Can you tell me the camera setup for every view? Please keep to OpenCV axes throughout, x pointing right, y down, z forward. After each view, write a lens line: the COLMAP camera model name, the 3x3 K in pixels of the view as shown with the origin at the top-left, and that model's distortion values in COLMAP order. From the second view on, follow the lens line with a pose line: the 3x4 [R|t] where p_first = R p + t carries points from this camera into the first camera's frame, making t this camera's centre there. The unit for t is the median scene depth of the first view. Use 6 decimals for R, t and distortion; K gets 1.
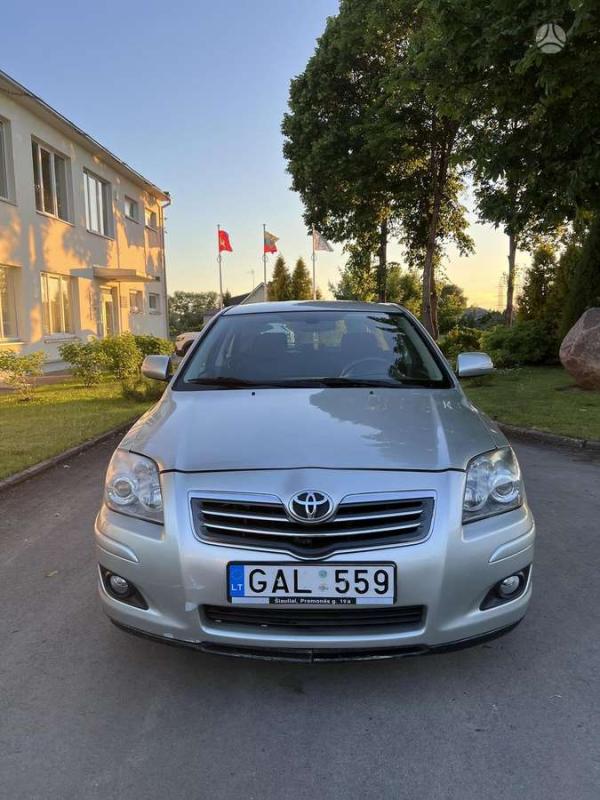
lens RADIAL K [[610.8, 0, 300.0], [0, 610.8, 400.0], [0, 0, 1]] dist [-0.007934, -0.007267]
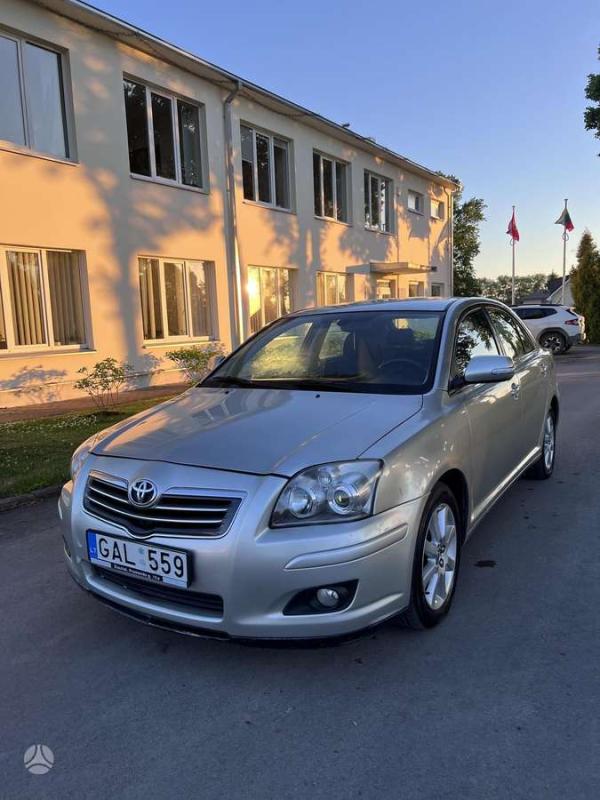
lens RADIAL K [[610.8, 0, 300.0], [0, 610.8, 400.0], [0, 0, 1]] dist [-0.007934, -0.007267]
pose [[0.859294, 0.038407, -0.510038, 0.874488], [-0.027298, 0.999199, 0.029251, -0.048974], [0.510753, -0.011212, 0.859654, 0.142061]]
